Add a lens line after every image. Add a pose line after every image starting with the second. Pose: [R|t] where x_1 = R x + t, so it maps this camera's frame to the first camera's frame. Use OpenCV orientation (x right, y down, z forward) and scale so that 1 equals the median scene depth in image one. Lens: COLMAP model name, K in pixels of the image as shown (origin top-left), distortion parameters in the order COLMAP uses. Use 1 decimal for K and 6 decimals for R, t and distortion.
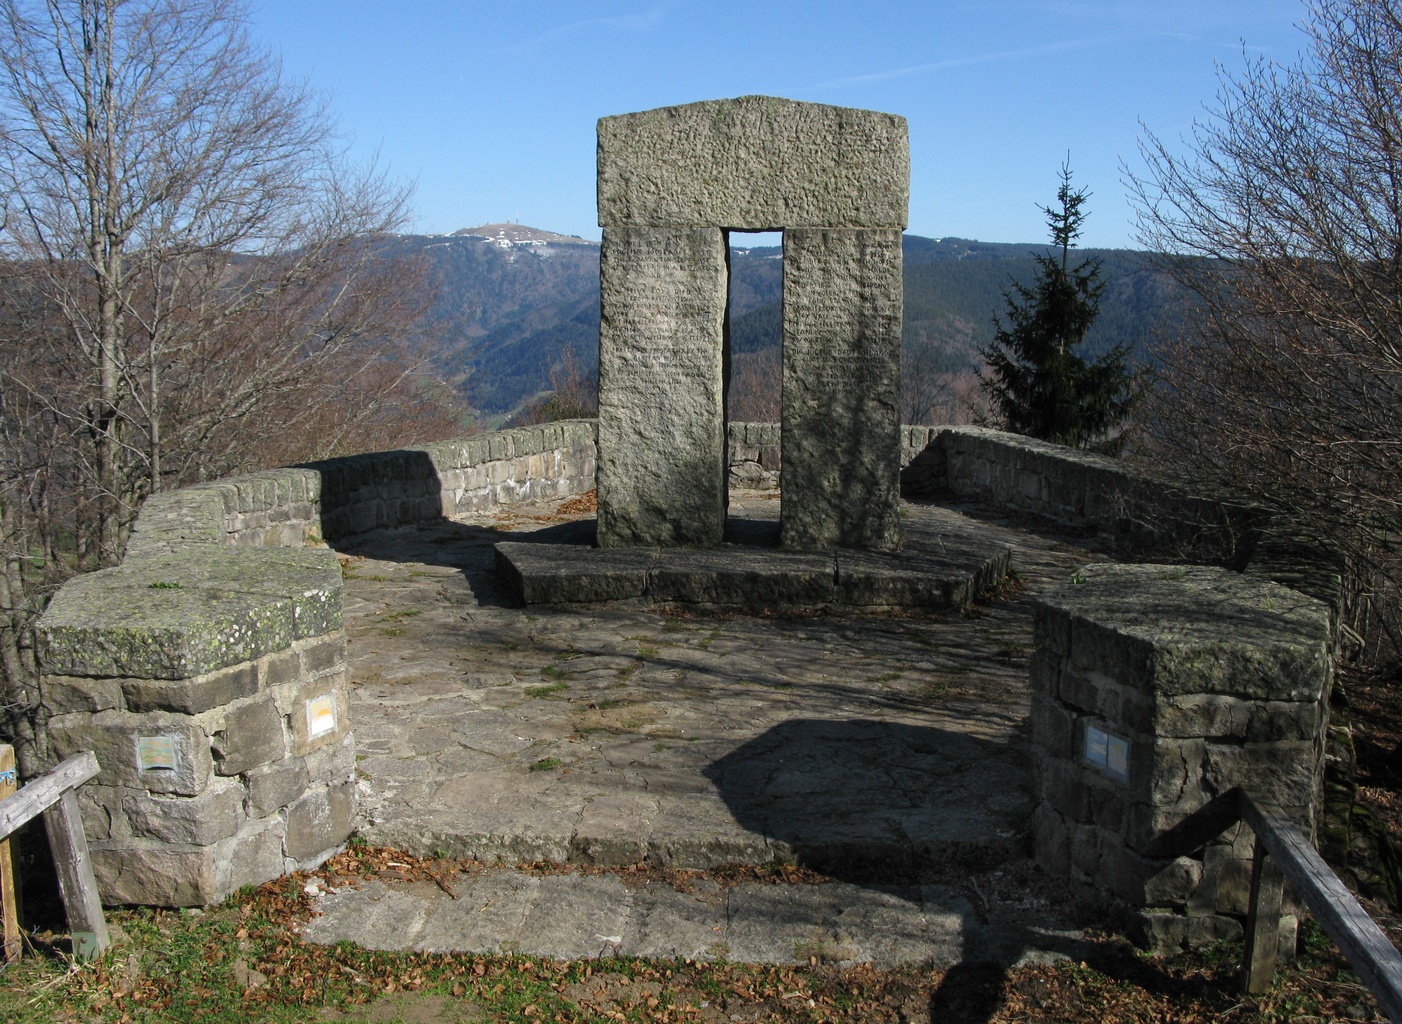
lens RADIAL K [[1685.2, 0, 701.0], [0, 1685.2, 512.0], [0, 0, 1]] dist [-0.209846, 0.000902]
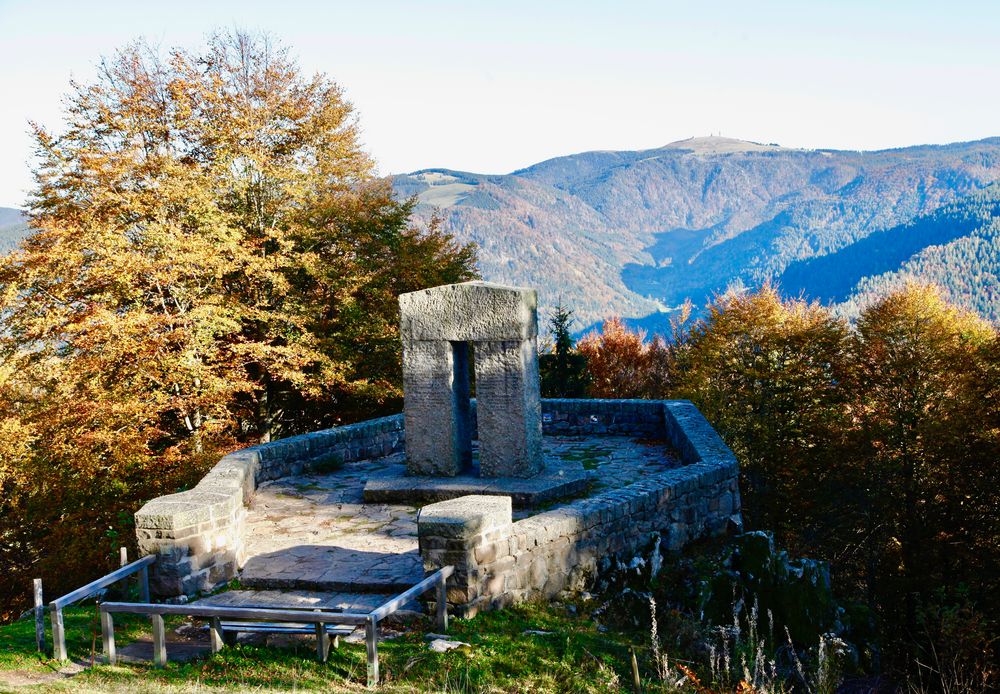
lens RADIAL K [[1676.7, 0, 500.0], [0, 1676.7, 347.0], [0, 0, 1]] dist [0.202270, -0.007554]
pose [[0.958574, -0.018199, -0.284262, 0.749029], [0.012248, 0.999667, -0.022698, -0.106859], [0.284581, 0.018276, 0.958478, -1.231458]]
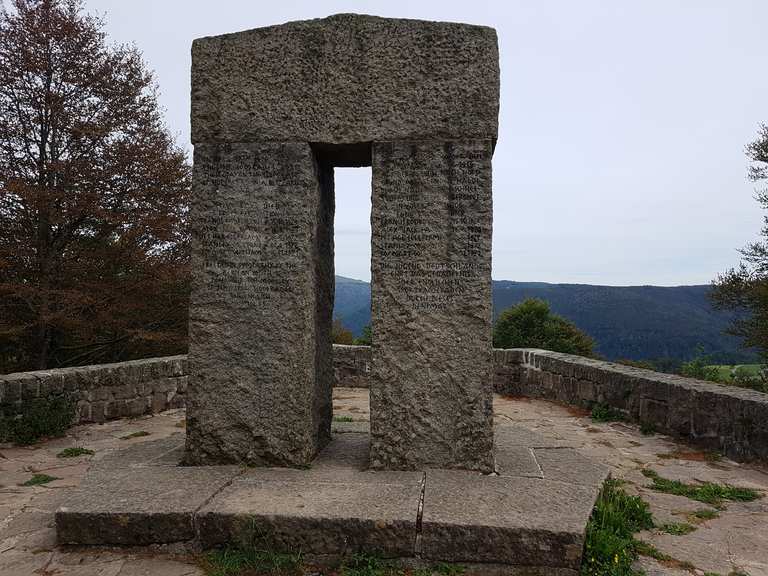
lens RADIAL K [[609.1, 0, 395.6], [0, 609.1, 291.2], [0, 0, 1]] dist [0.060119, -0.001027]
pose [[0.999704, 0.001401, -0.024294, 0.072366], [-0.005018, 0.988751, -0.149487, -0.027215], [0.023811, 0.149564, 0.988465, 0.651899]]
